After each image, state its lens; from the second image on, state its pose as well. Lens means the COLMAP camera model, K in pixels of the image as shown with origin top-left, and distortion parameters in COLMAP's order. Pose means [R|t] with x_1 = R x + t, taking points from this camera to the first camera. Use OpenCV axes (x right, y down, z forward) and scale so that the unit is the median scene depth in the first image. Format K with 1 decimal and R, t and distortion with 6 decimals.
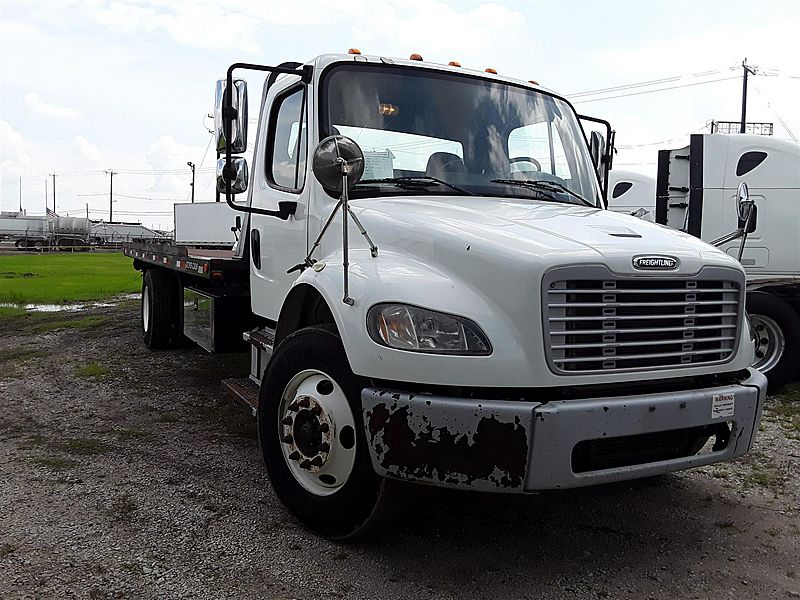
lens RADIAL K [[658.5, 0, 400.0], [0, 658.5, 300.0], [0, 0, 1]] dist [0.072702, -0.000704]
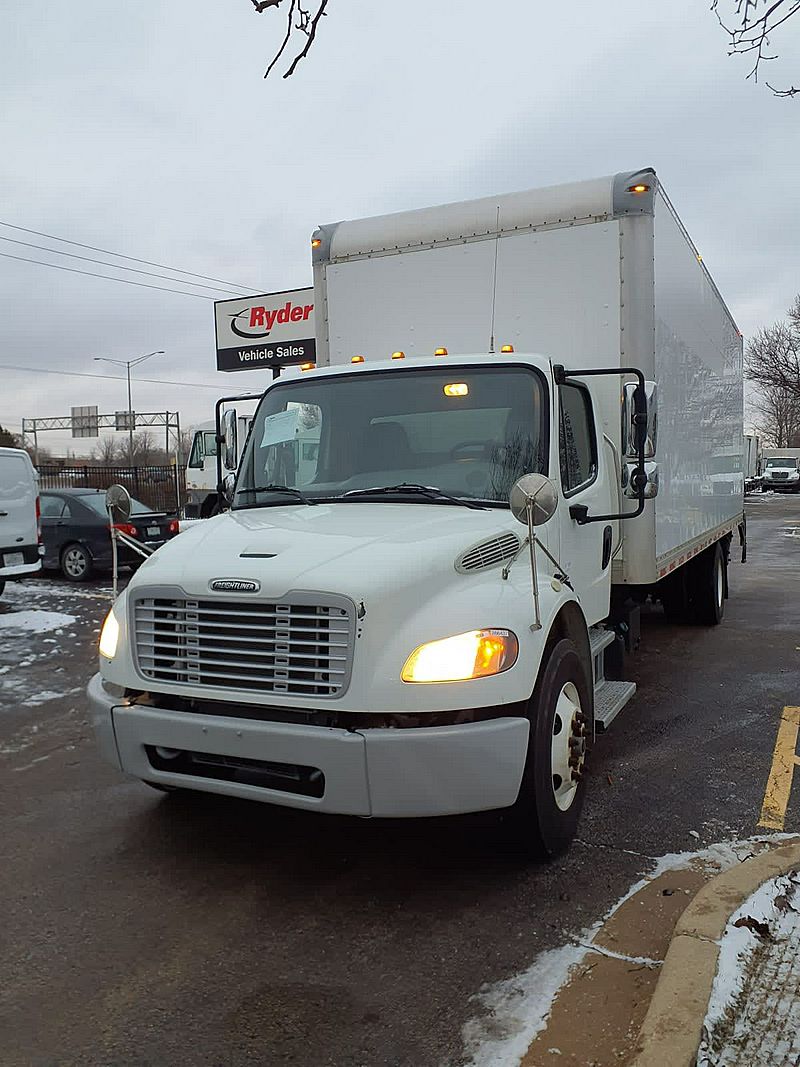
lens RADIAL K [[878.3, 0, 400.0], [0, 878.3, 533.5], [0, 0, 1]] dist [0.072702, -0.000704]
pose [[0.590323, 0.004617, -0.807154, 1.621868], [-0.021047, 0.999732, -0.009674, -0.127774], [0.806893, 0.022699, 0.590262, 0.409796]]
